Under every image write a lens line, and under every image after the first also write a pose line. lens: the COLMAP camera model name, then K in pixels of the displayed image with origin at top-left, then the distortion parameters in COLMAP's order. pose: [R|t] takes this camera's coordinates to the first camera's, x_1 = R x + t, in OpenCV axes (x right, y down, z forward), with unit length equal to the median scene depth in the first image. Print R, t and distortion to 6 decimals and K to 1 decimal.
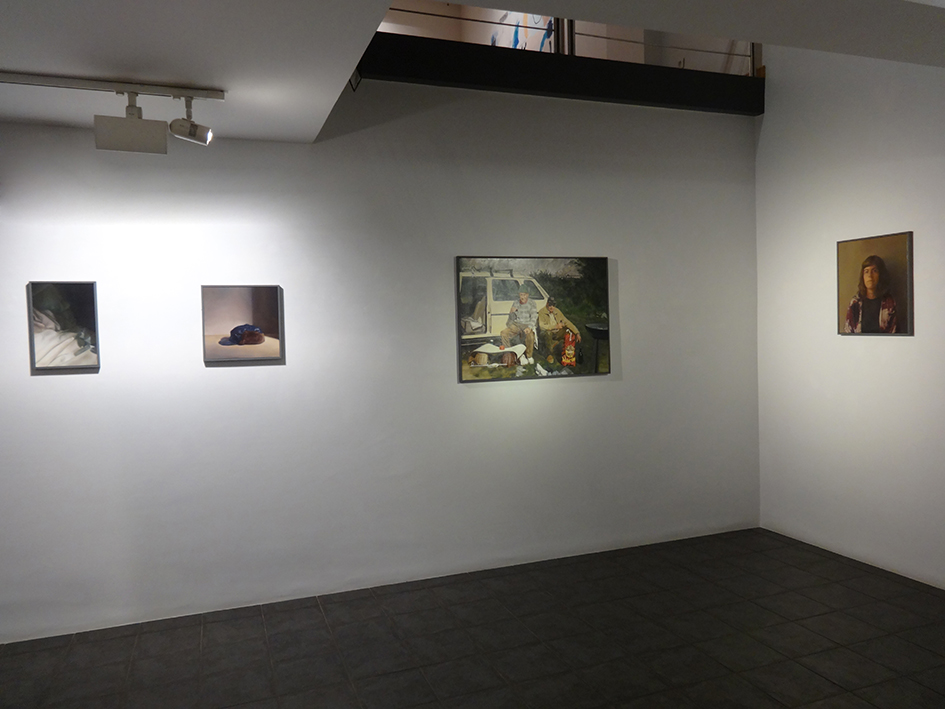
lens RADIAL K [[705.4, 0, 472.5], [0, 705.4, 354.5], [0, 0, 1]] dist [-0.002152, 0.000121]
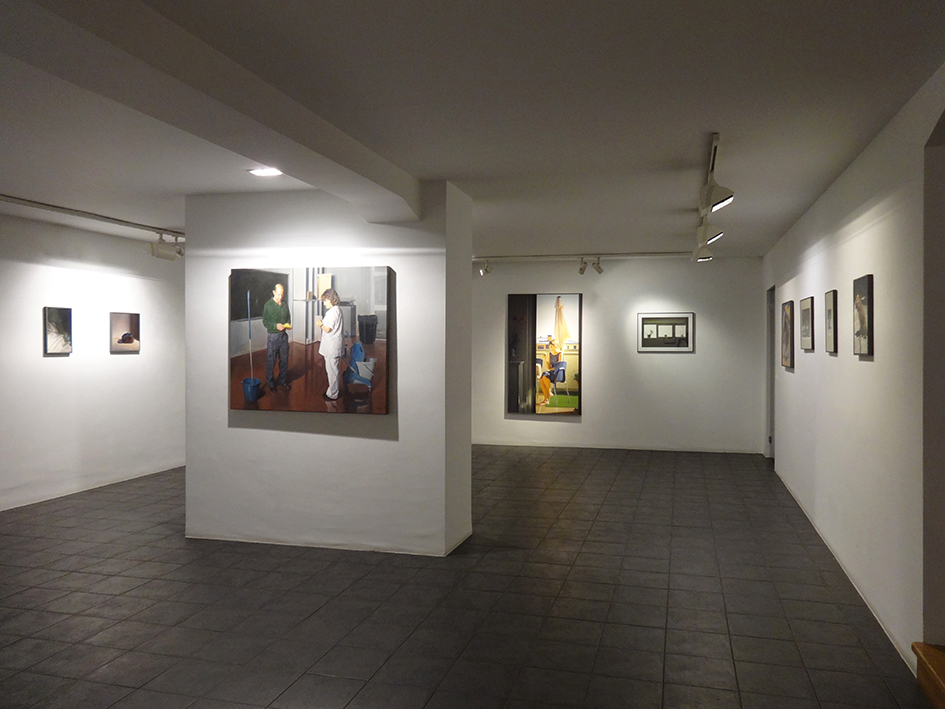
lens RADIAL K [[705.4, 0, 472.5], [0, 705.4, 354.5], [0, 0, 1]] dist [-0.002152, 0.000121]
pose [[0.568284, 0.006221, 0.822809, -1.435771], [0.021574, 0.999515, -0.022457, 0.084287], [-0.822550, 0.030513, 0.567874, -0.923595]]
